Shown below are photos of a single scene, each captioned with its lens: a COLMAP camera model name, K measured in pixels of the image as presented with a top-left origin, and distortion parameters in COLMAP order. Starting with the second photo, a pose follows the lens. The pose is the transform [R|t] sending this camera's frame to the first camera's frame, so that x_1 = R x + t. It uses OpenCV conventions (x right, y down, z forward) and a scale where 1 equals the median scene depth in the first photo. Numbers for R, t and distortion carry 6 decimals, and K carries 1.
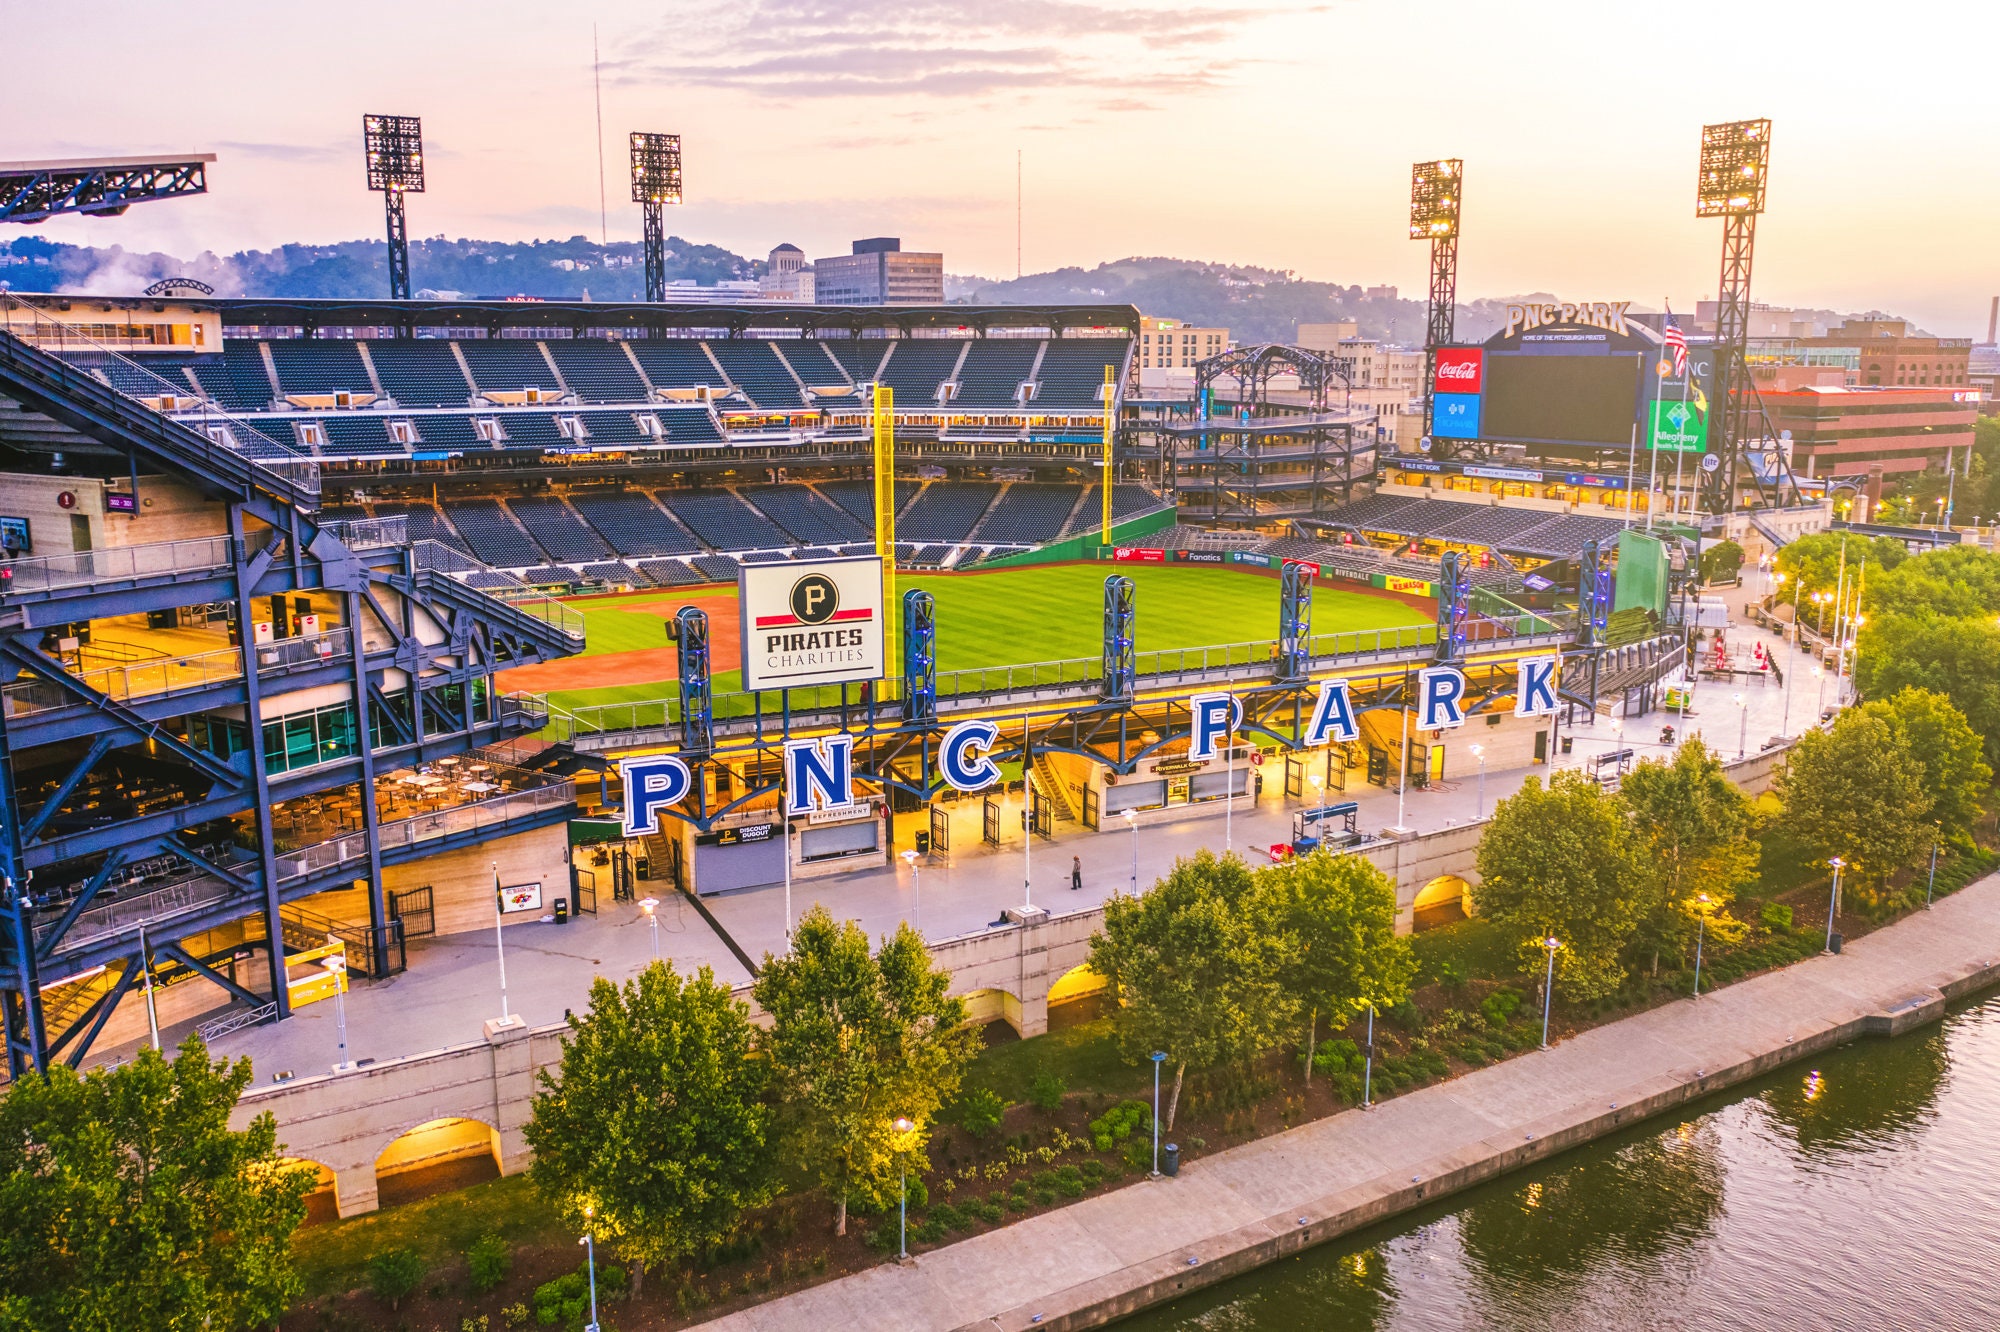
lens RADIAL K [[1581.6, 0, 1000.0], [0, 1581.6, 666.0], [0, 0, 1]] dist [-0.010911, -0.002861]
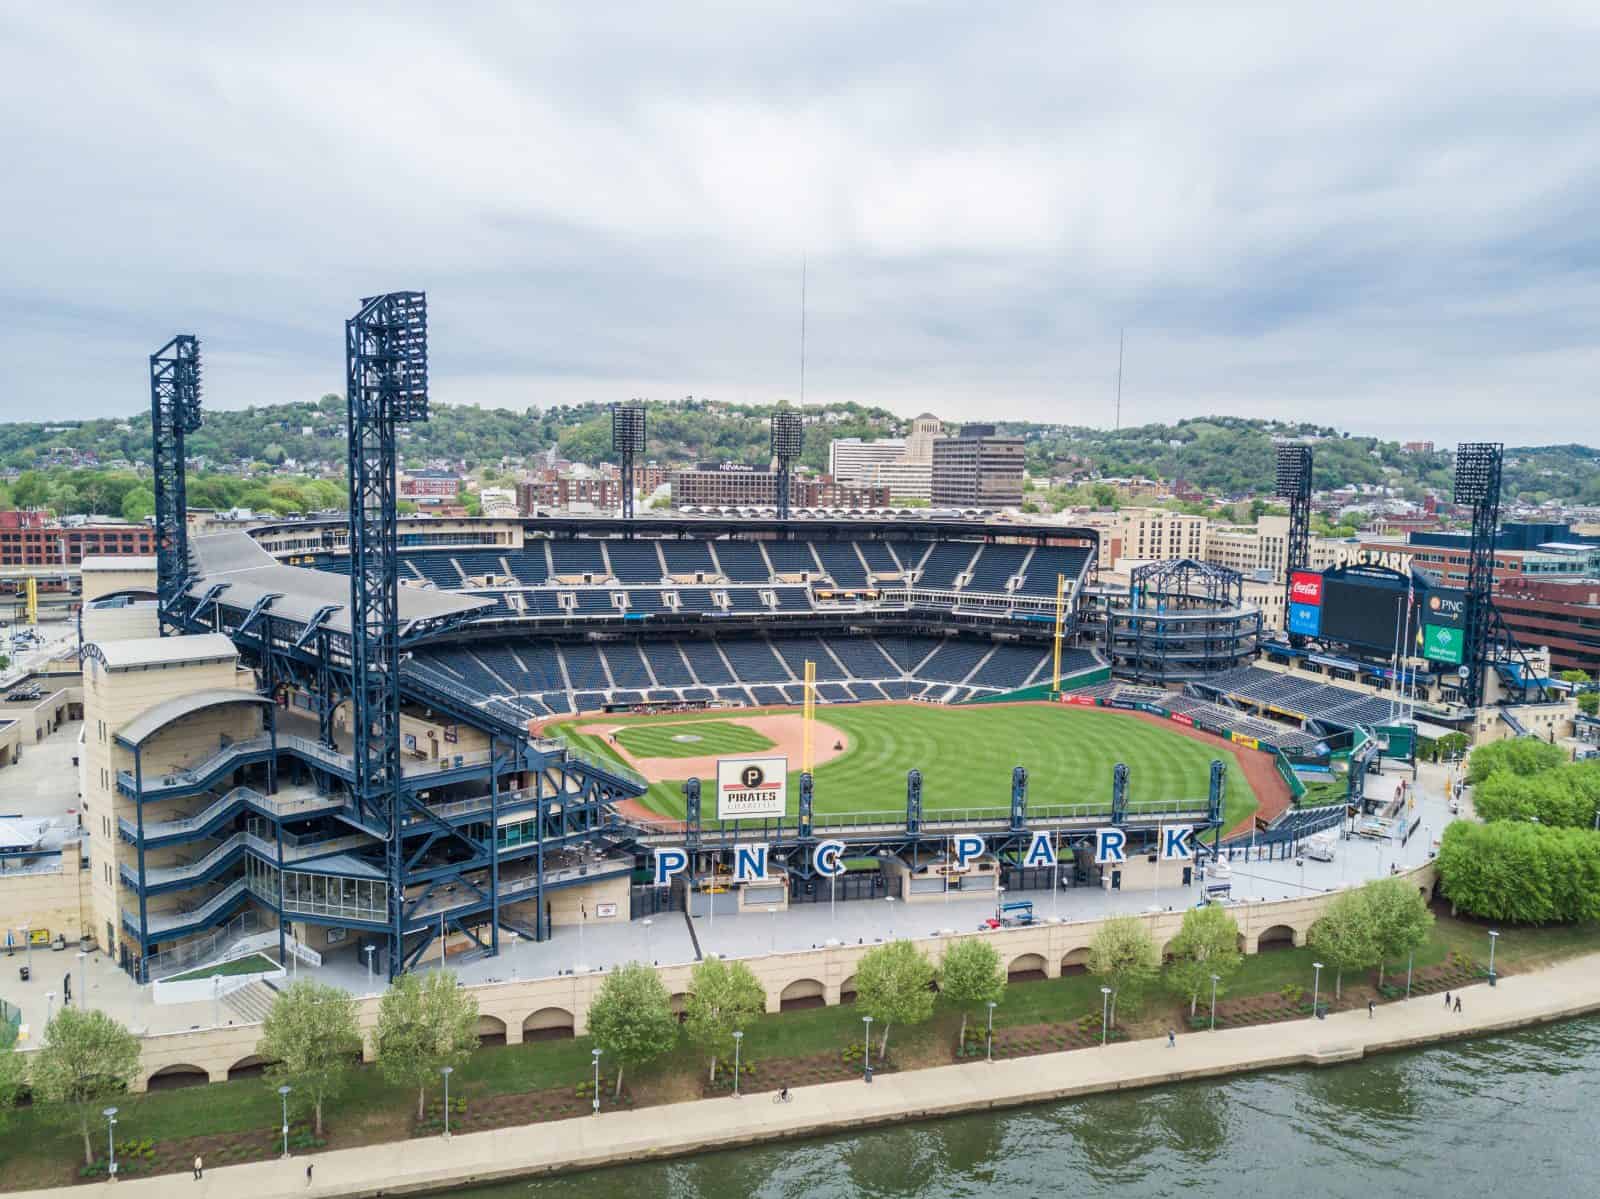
lens RADIAL K [[1221.7, 0, 800.0], [0, 1221.7, 599.5], [0, 0, 1]] dist [0.099364, -0.165784]
pose [[0.969942, 0.042242, -0.239643, 0.252893], [-0.064741, 0.994120, -0.086801, -0.109913], [0.234568, 0.099706, 0.966973, -0.450150]]
